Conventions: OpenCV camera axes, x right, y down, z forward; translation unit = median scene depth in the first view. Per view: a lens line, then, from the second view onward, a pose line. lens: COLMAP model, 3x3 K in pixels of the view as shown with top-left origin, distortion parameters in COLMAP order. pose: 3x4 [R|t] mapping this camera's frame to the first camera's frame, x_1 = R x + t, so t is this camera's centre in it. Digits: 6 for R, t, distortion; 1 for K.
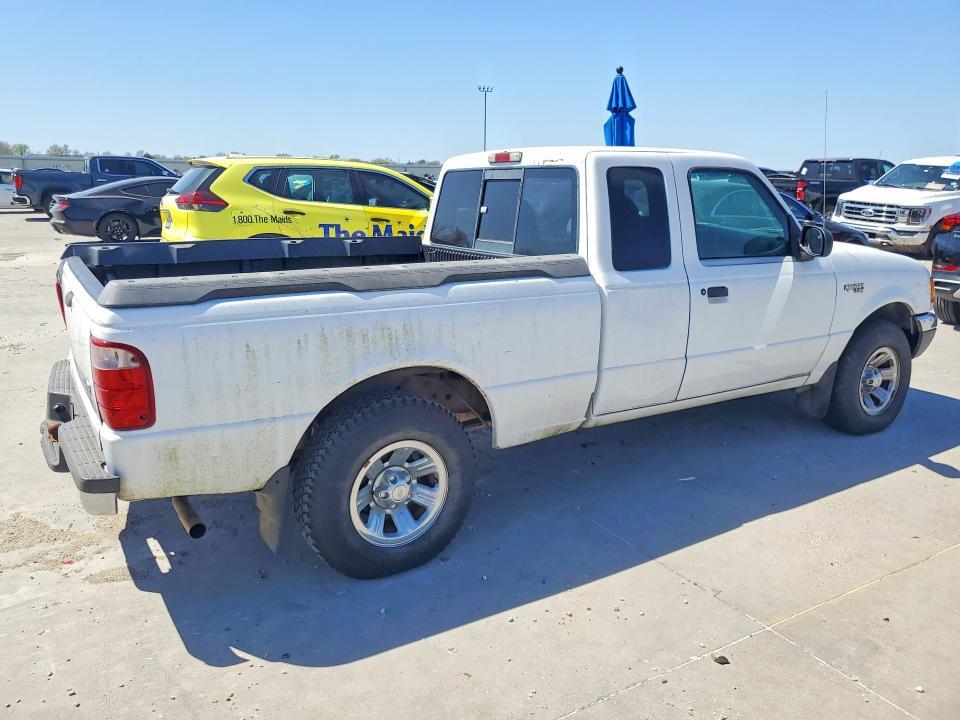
lens RADIAL K [[747.6, 0, 478.9], [0, 747.6, 328.7], [0, 0, 1]] dist [0.040925, -0.003617]
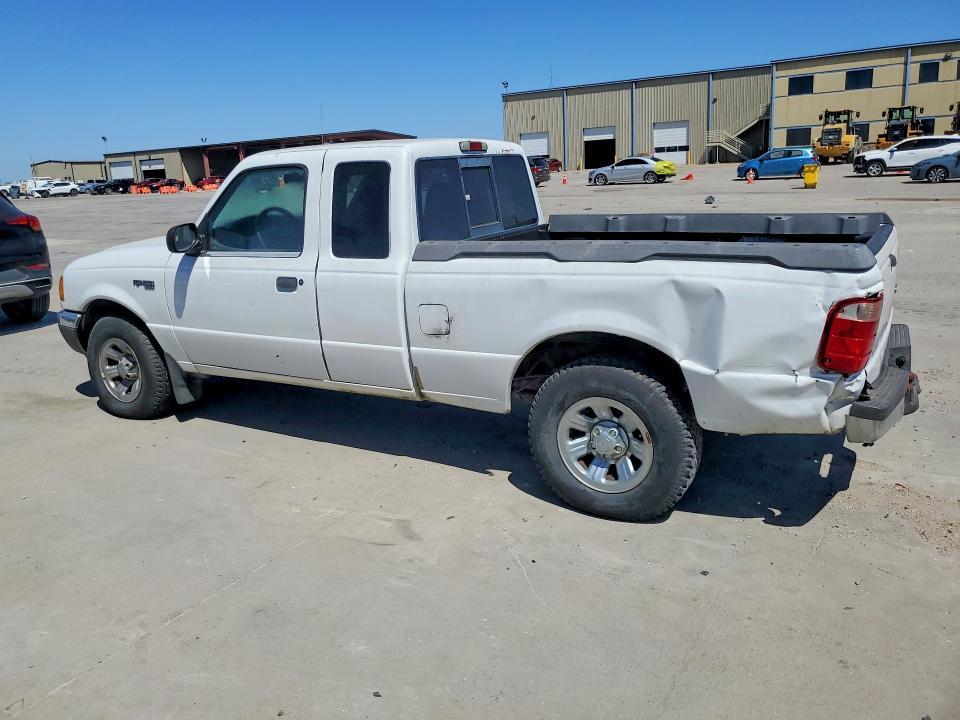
lens RADIAL K [[759.7, 0, 480.0], [0, 759.7, 360.0], [0, 0, 1]] dist [0.090737, 0.006508]
pose [[-0.474241, -0.198137, 0.857809, -0.978895], [0.205585, 0.922486, 0.326734, -0.310231], [-0.856055, 0.331304, -0.396747, 1.567559]]
